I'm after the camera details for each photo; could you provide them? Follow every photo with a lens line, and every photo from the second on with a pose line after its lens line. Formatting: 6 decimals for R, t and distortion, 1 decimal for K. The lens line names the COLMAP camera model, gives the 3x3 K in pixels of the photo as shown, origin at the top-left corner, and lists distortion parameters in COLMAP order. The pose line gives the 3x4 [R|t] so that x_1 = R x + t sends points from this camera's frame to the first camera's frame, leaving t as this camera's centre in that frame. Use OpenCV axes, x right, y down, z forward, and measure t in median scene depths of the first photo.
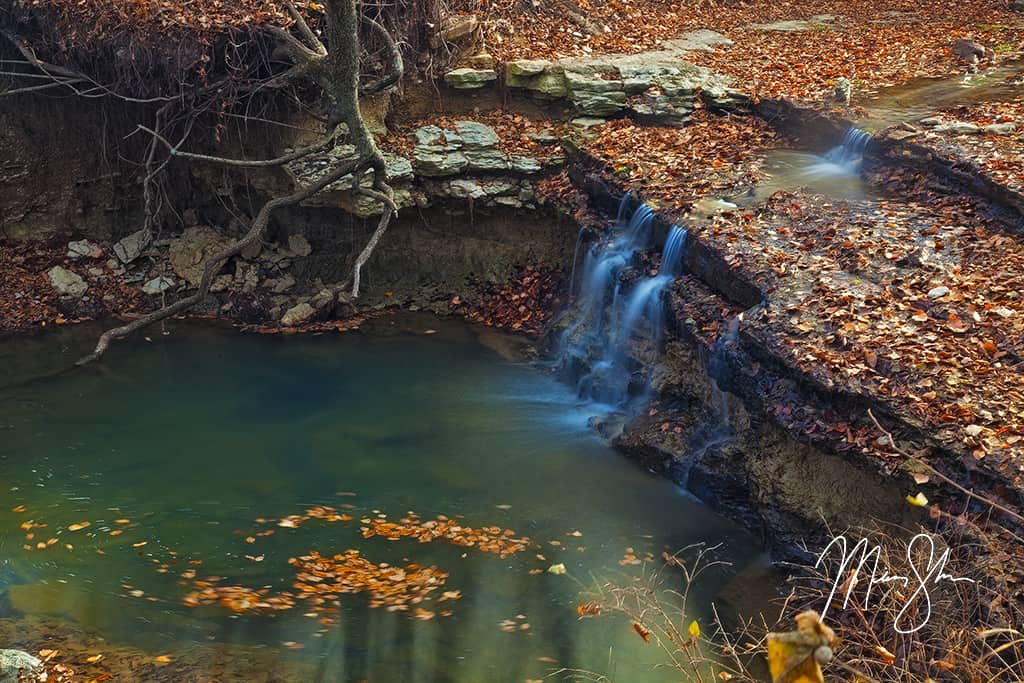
lens RADIAL K [[1710.3, 0, 511.1], [0, 1710.3, 341.3], [0, 0, 1]] dist [0.109929, 0.000000]
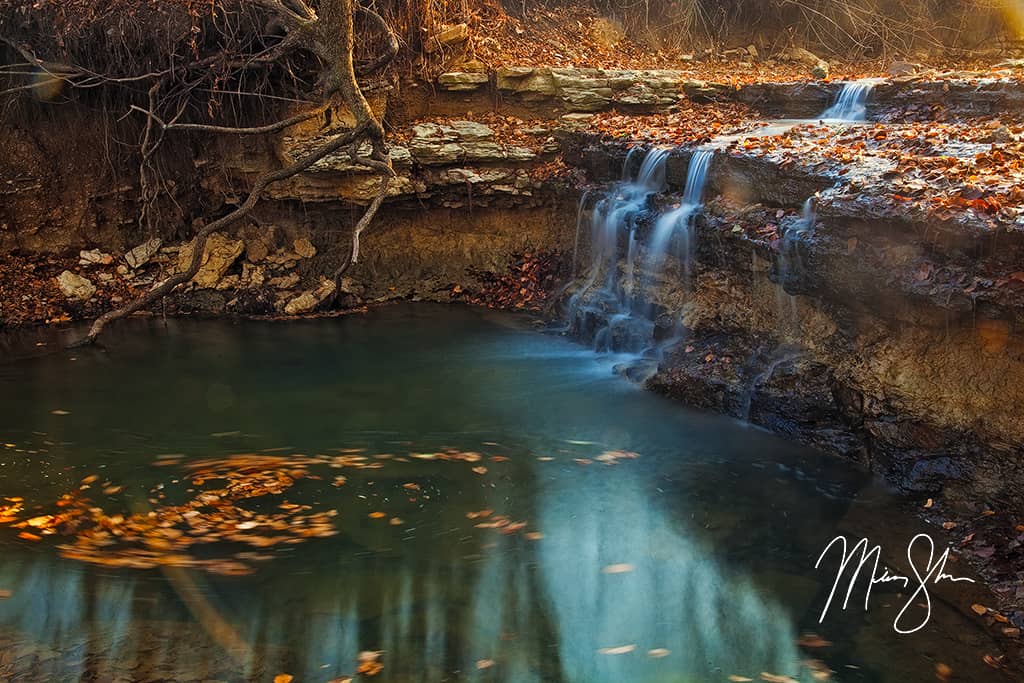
lens RADIAL K [[1112.8, 0, 512.8], [0, 1112.8, 341.8], [0, 0, 1]] dist [0.010444, 0.000000]
pose [[0.998695, -0.038358, 0.033734, -0.023588], [0.041248, 0.995121, -0.089626, 0.071020], [-0.030131, 0.090901, 0.995404, 0.350543]]
